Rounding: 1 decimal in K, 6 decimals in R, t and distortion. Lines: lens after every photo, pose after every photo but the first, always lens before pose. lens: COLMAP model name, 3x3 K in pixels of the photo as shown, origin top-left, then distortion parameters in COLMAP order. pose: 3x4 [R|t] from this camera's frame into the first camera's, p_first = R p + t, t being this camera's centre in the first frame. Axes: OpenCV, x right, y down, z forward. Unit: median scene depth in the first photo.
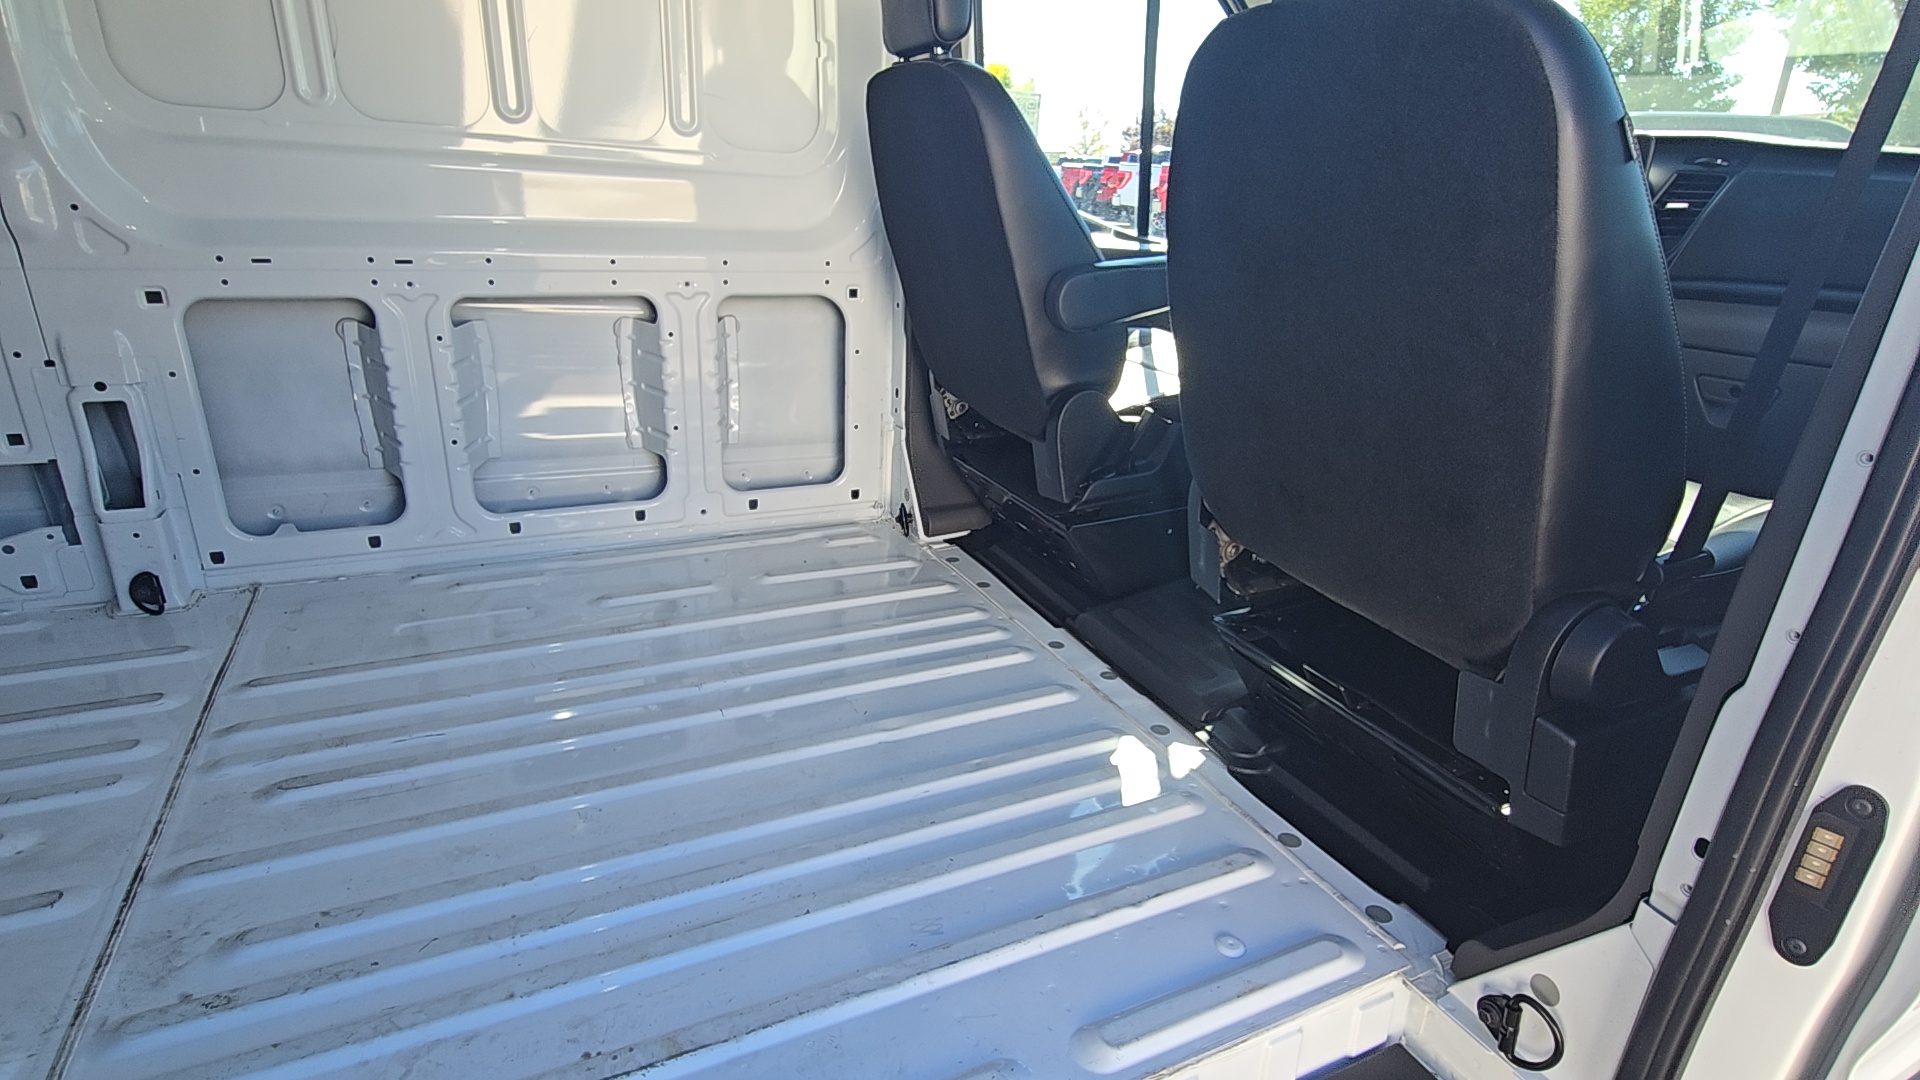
lens RADIAL K [[972.7, 0, 965.6], [0, 972.7, 543.6], [0, 0, 1]] dist [0.004394, -0.003524]
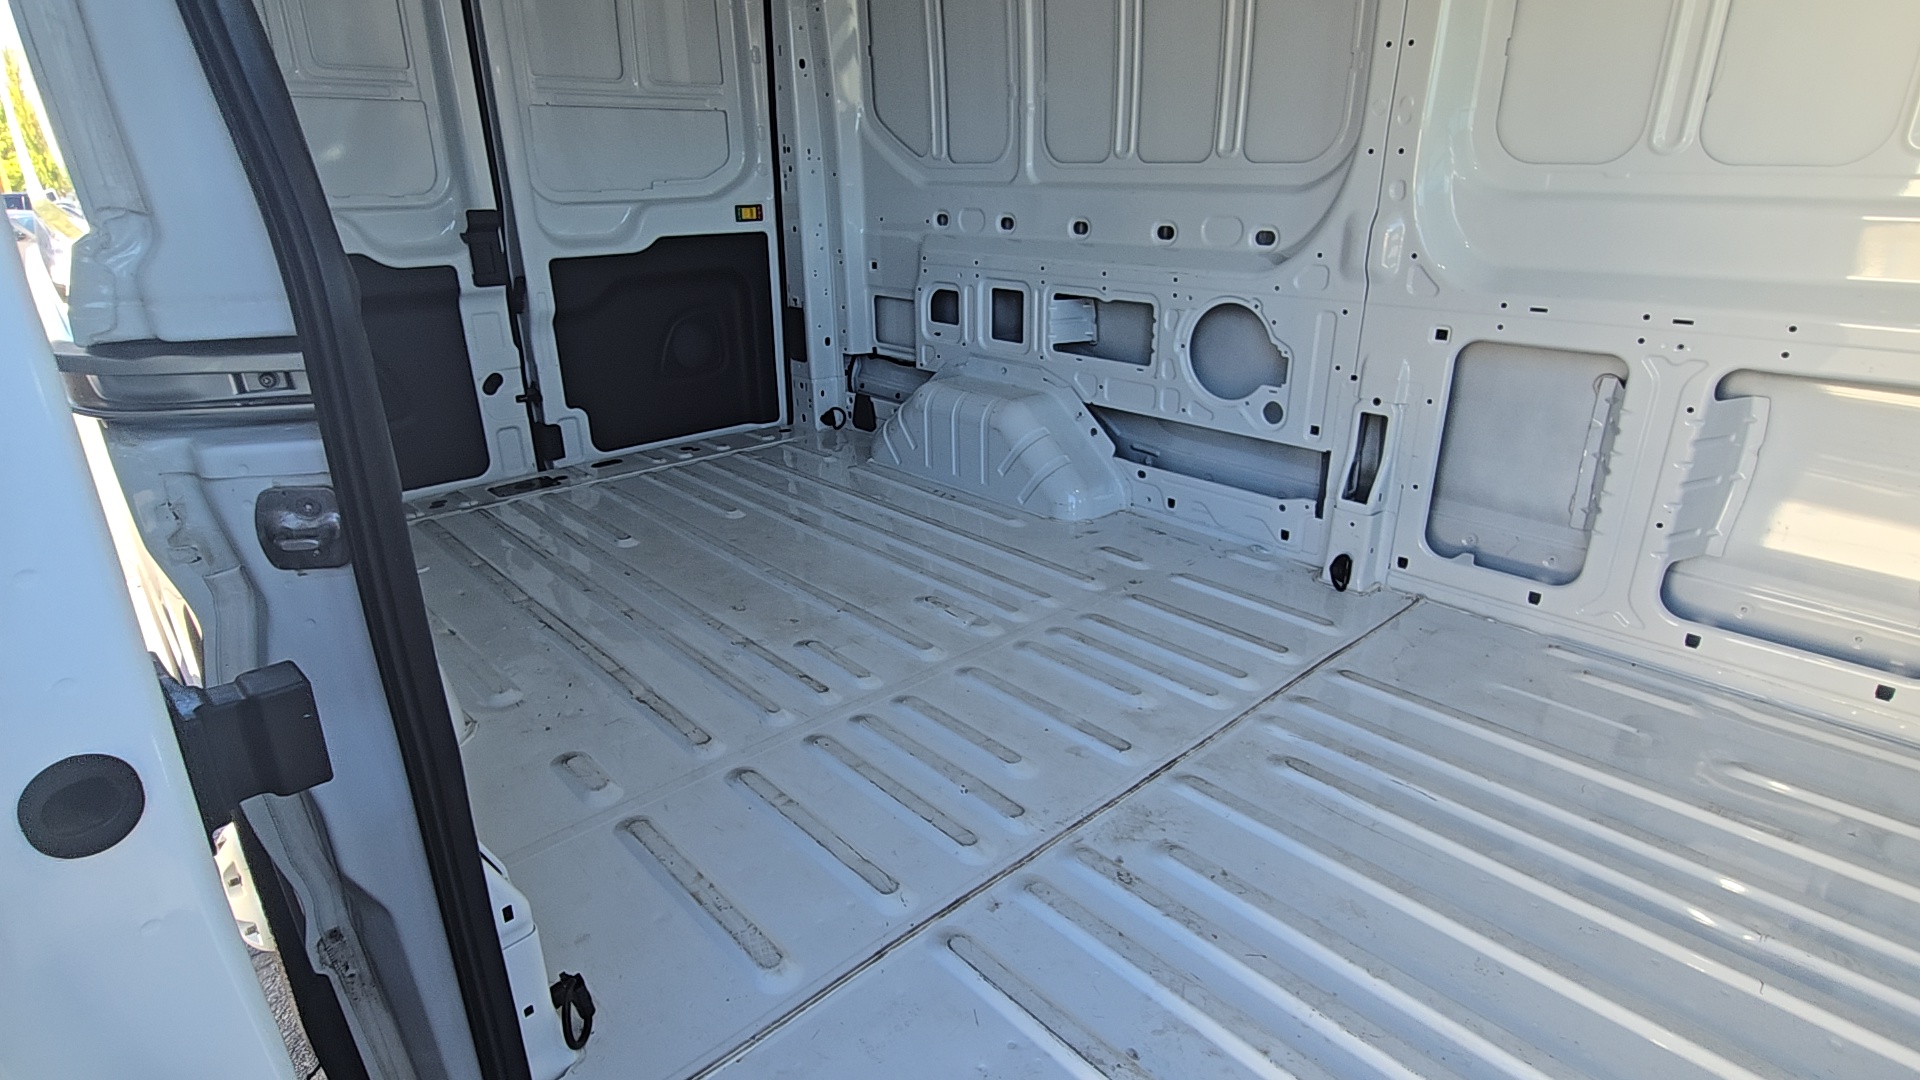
lens RADIAL K [[972.7, 0, 966.5], [0, 972.7, 546.8], [0, 0, 1]] dist [0.004394, -0.003524]
pose [[0.293077, 0.293667, -0.909871, 0.112193], [-0.325119, 0.925559, 0.194006, -0.060778], [0.899113, 0.238957, 0.366737, 0.135010]]
